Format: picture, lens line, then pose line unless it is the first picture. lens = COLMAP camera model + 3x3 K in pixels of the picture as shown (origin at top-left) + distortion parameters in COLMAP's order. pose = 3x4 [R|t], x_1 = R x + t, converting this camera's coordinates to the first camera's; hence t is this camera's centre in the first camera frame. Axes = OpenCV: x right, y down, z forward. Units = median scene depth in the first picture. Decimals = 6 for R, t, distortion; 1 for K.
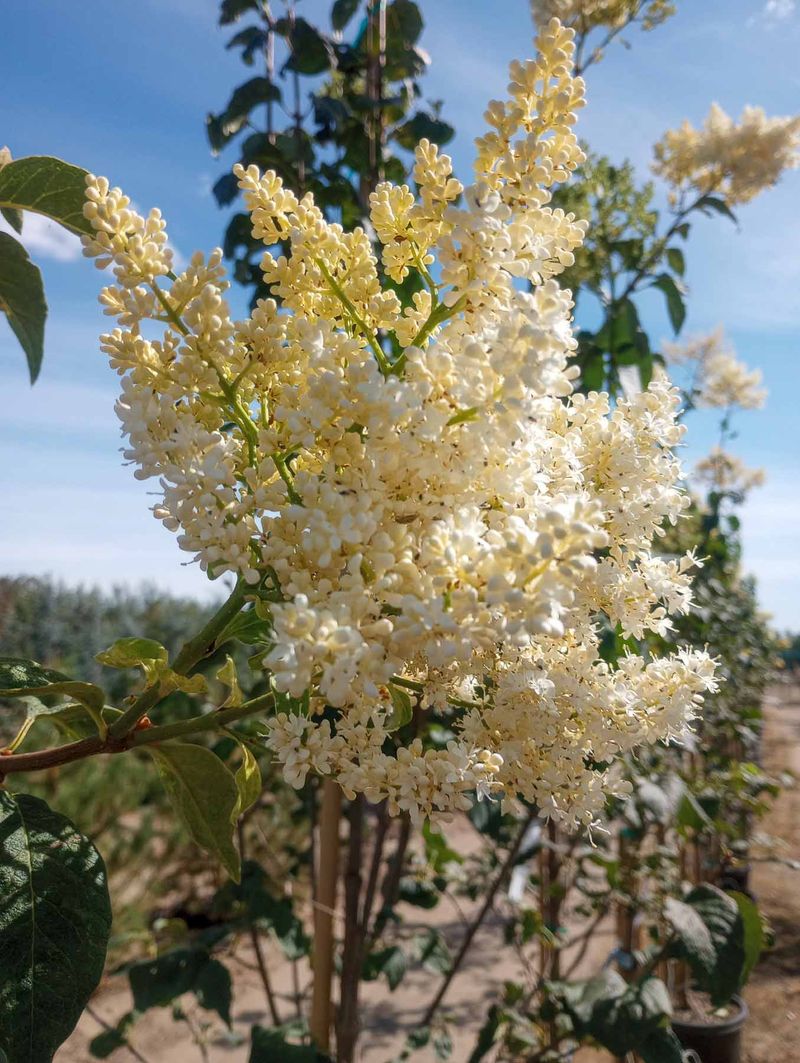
lens RADIAL K [[845.3, 0, 400.0], [0, 845.3, 531.5], [0, 0, 1]] dist [0.007946, 0.002909]
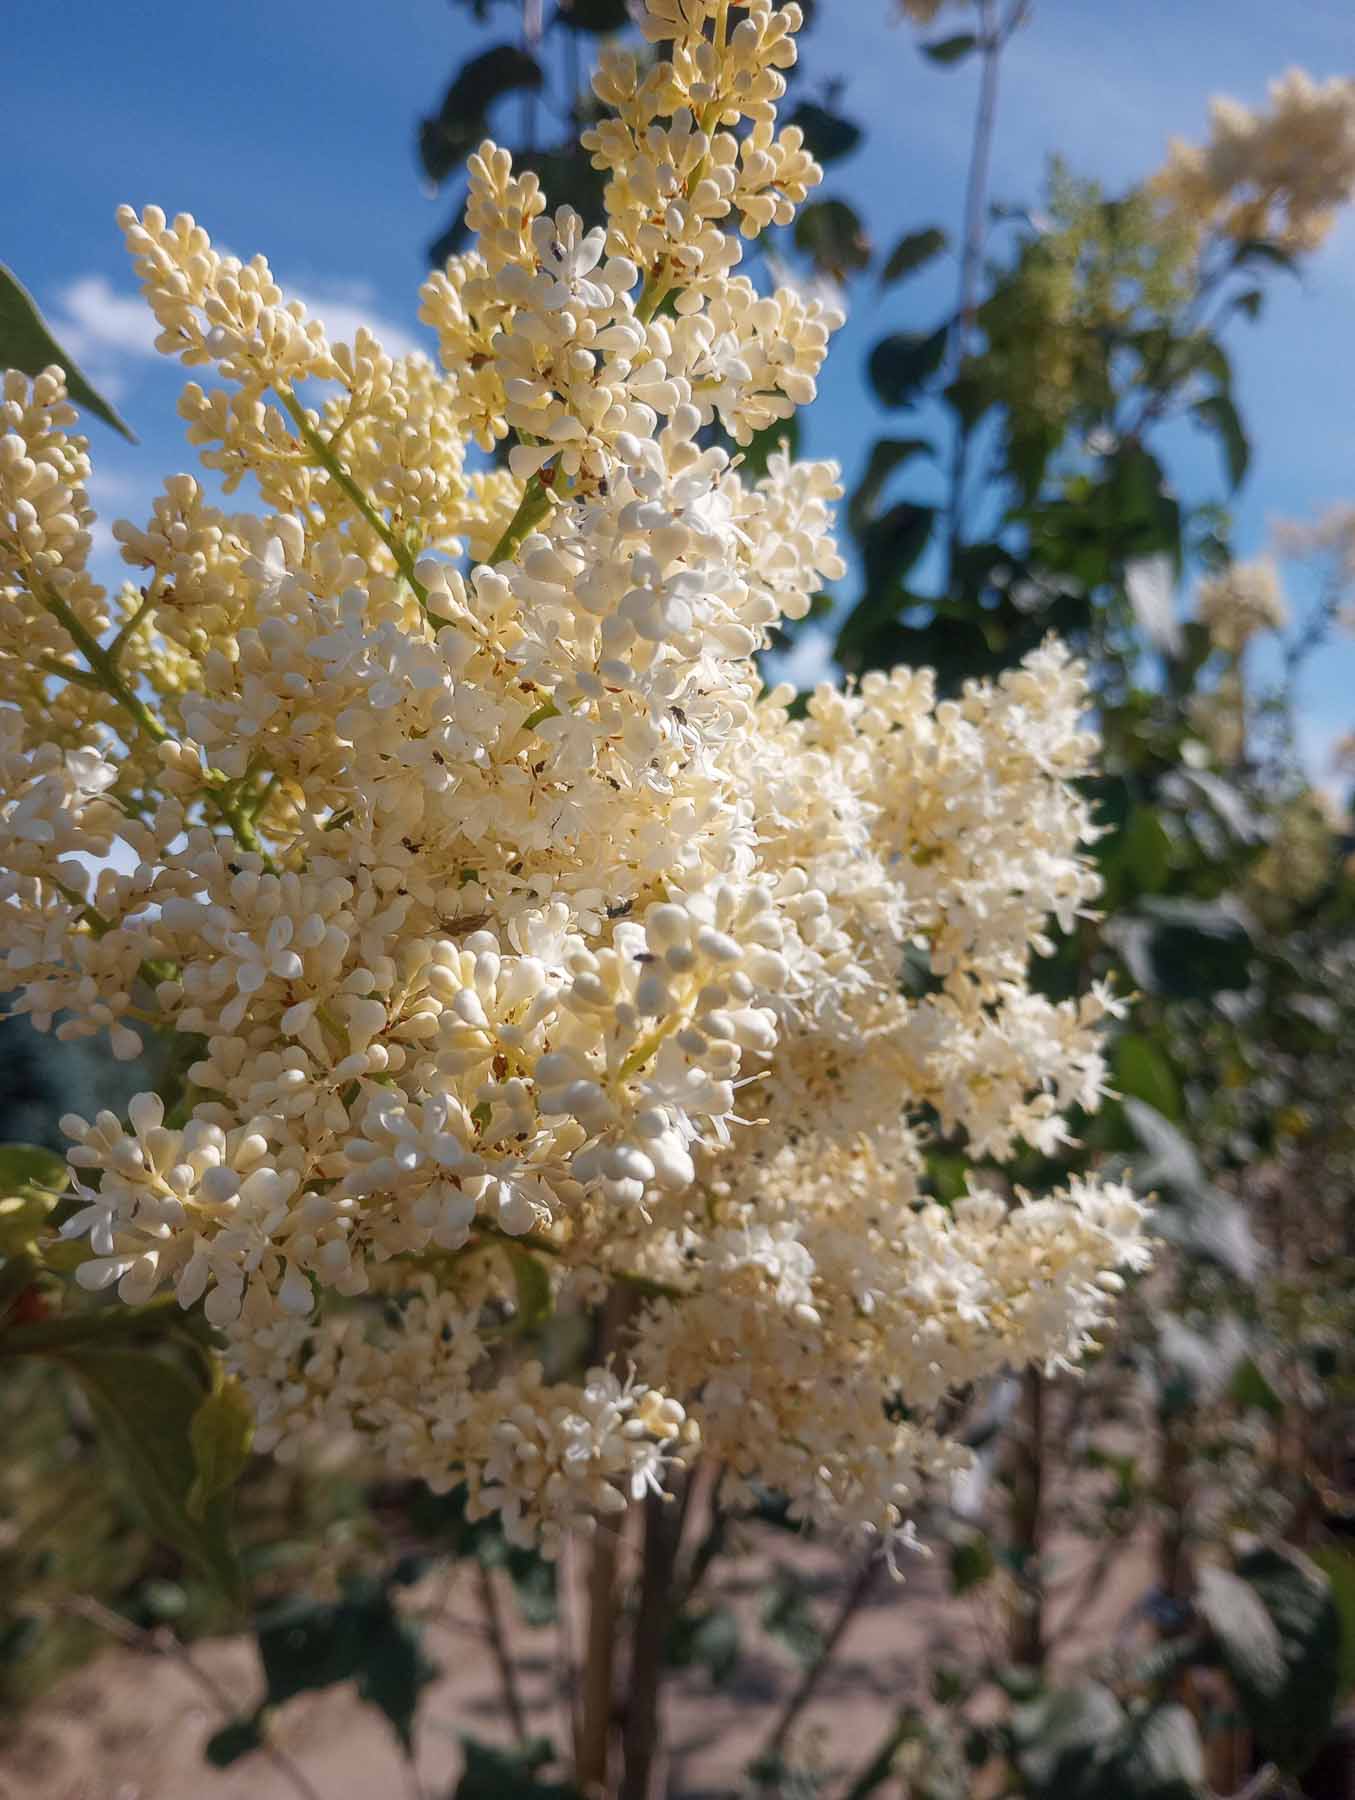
lens RADIAL K [[1468.2, 0, 677.6], [0, 1468.2, 928.4], [0, 0, 1]] dist [-0.010513, -0.002150]
pose [[0.999375, -0.002730, -0.035246, 0.128194], [0.002488, 0.999973, -0.006933, -0.003968], [0.035264, 0.006841, 0.999355, 0.129496]]
